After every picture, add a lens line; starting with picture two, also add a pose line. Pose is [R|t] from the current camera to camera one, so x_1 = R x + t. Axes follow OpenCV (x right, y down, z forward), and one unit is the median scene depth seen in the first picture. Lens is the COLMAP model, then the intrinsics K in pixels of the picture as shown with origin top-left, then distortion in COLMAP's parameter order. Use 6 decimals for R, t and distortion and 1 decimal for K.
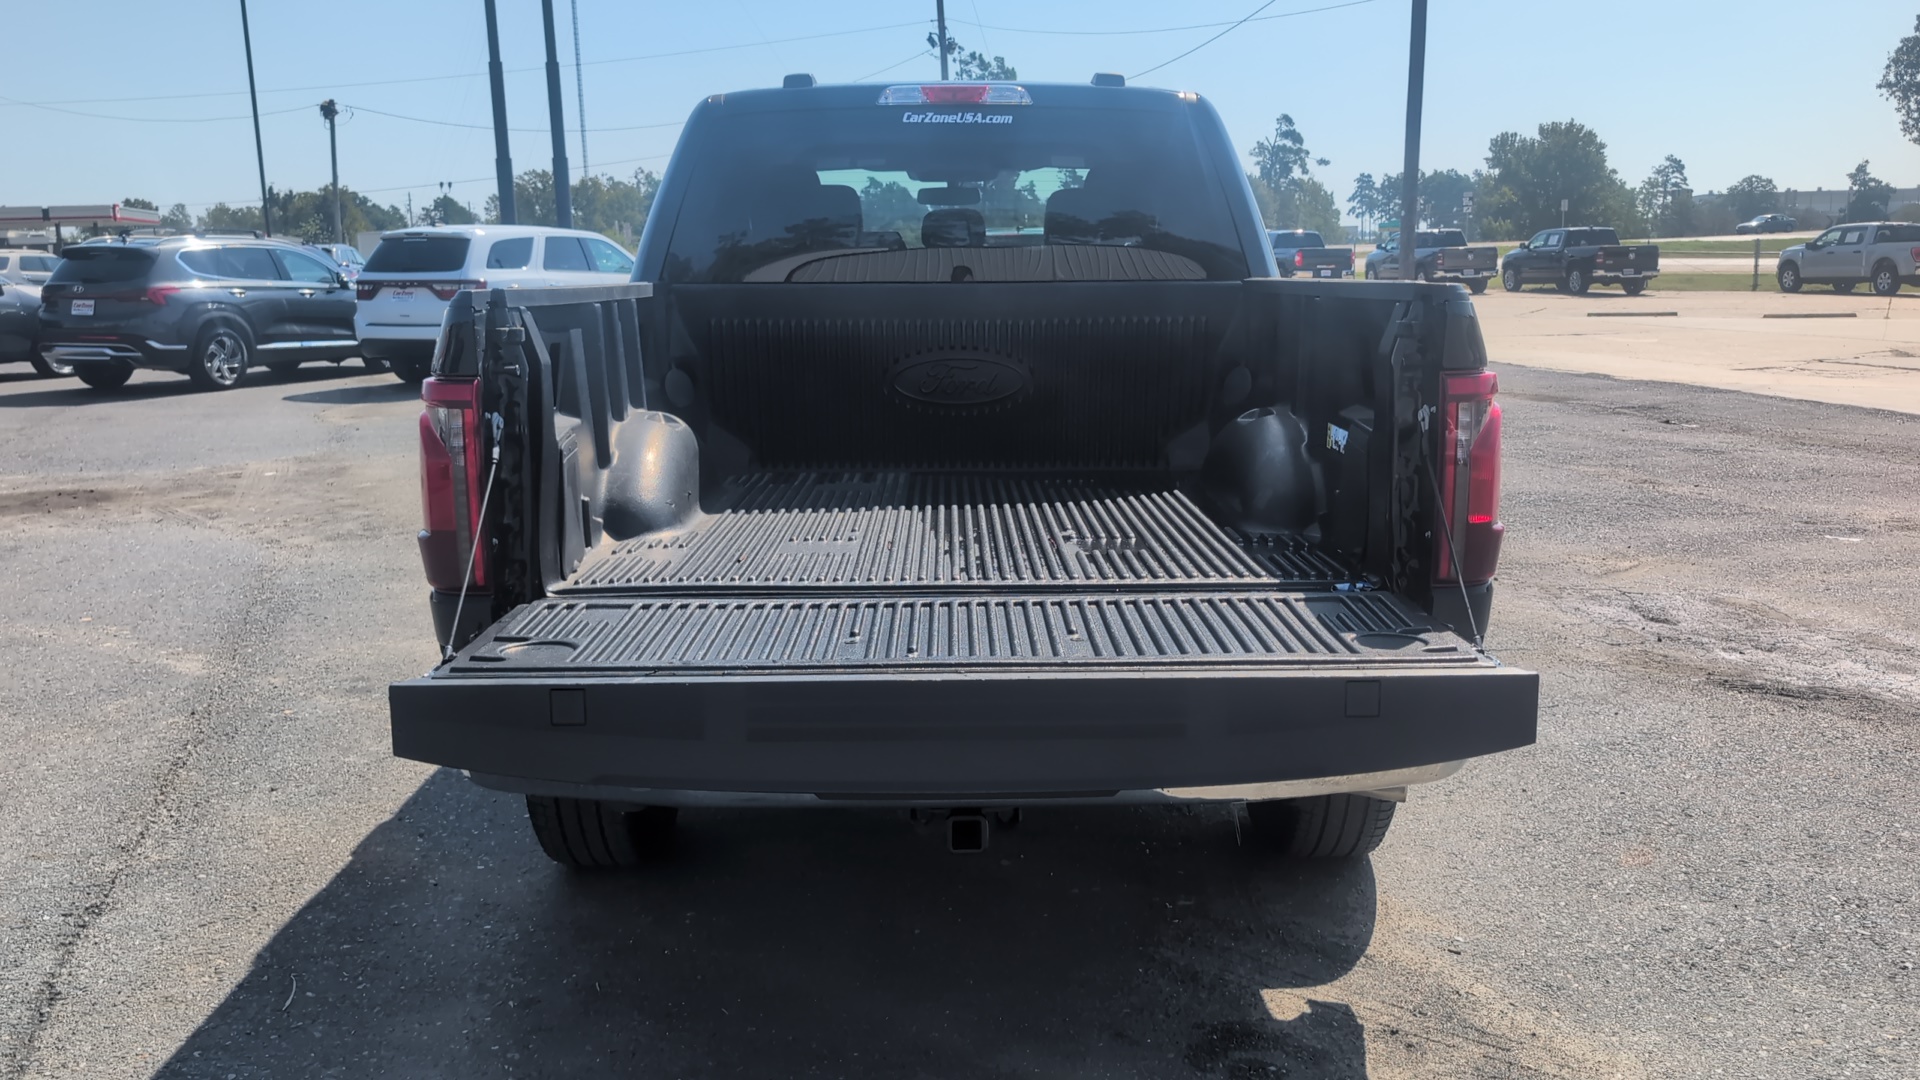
lens RADIAL K [[1615.3, 0, 968.4], [0, 1615.3, 547.2], [0, 0, 1]] dist [0.045129, -0.063301]
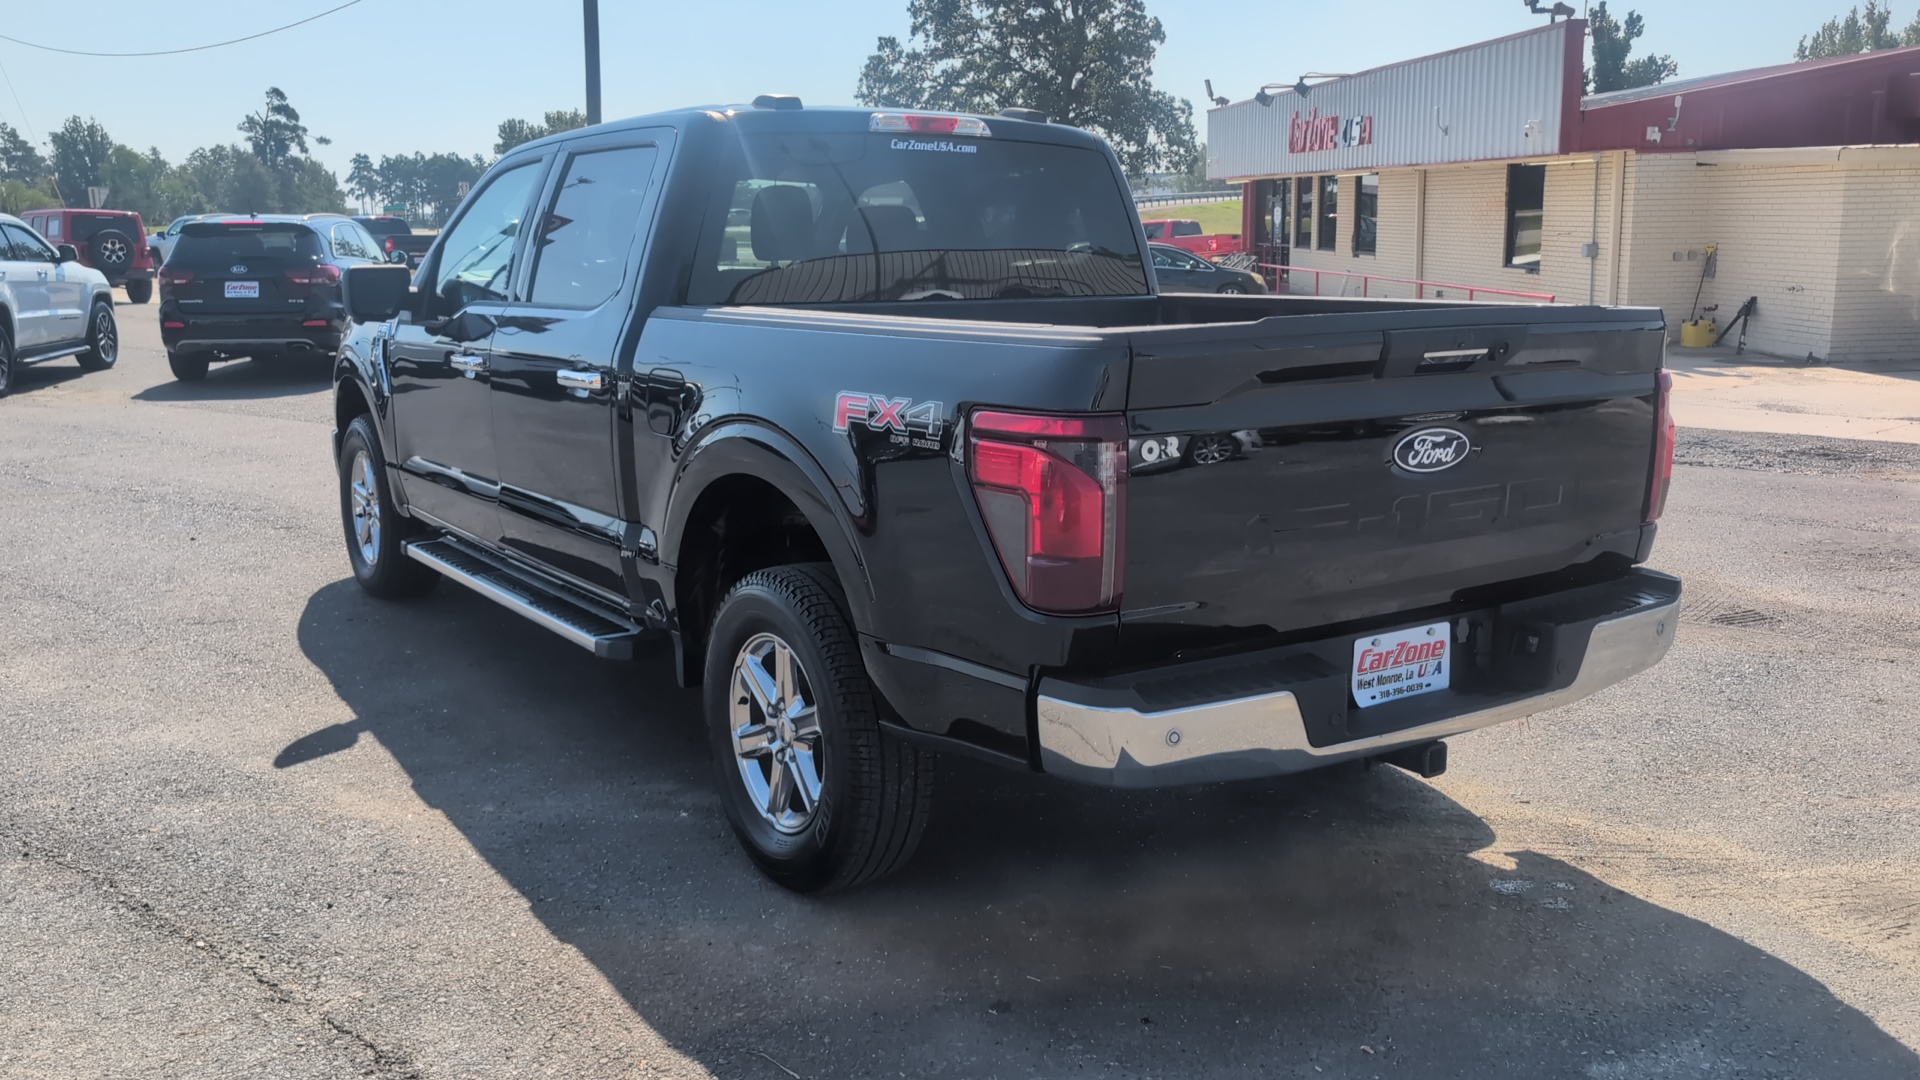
lens RADIAL K [[1615.3, 0, 941.0], [0, 1615.3, 546.0], [0, 0, 1]] dist [0.045129, -0.063301]
pose [[0.835329, -0.099453, 0.540680, -0.332782], [0.094410, 0.994841, 0.037131, -0.022573], [-0.541583, 0.020029, 0.840408, 0.056467]]
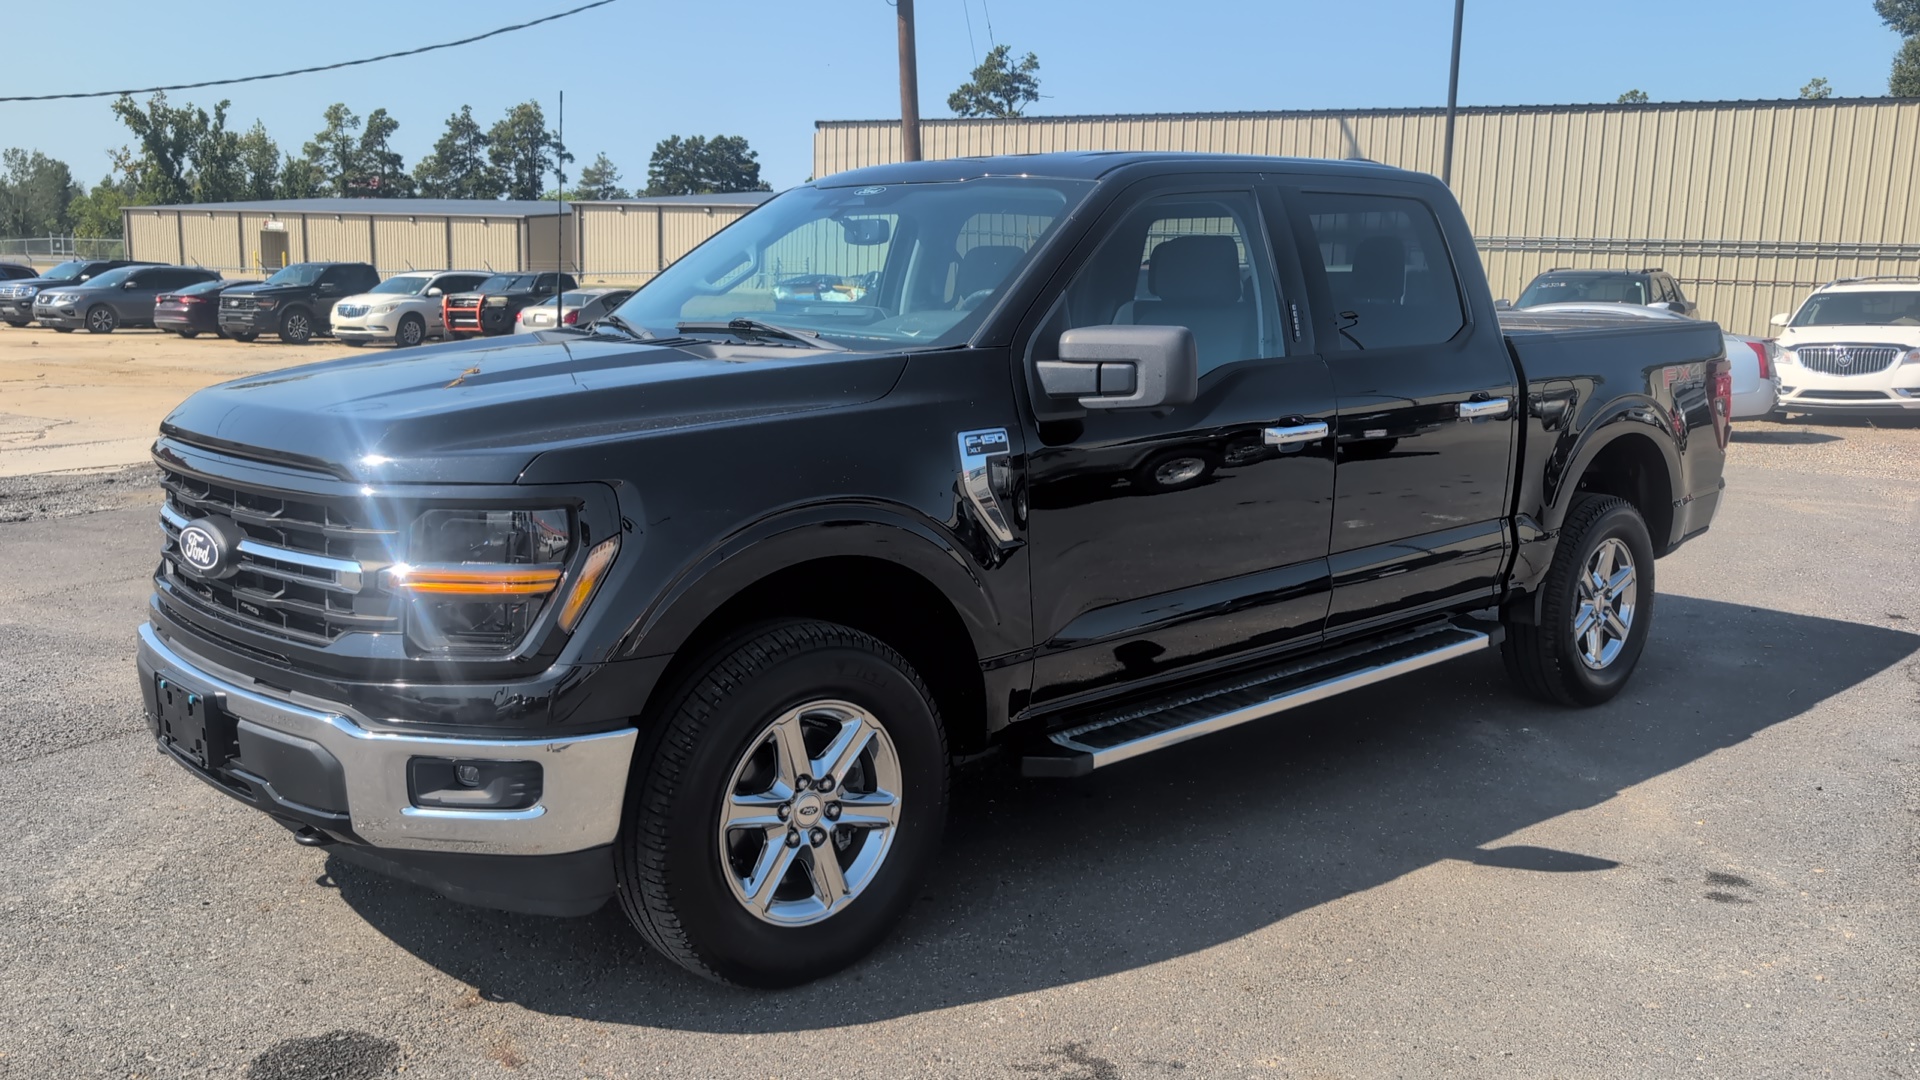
lens RADIAL K [[1615.3, 0, 964.2], [0, 1615.3, 542.6], [0, 0, 1]] dist [0.045129, -0.063301]
pose [[-0.672114, -0.119777, 0.730696, -0.454944], [0.128330, 0.953052, 0.274268, -0.215954], [-0.729243, 0.278109, -0.625188, 1.143796]]
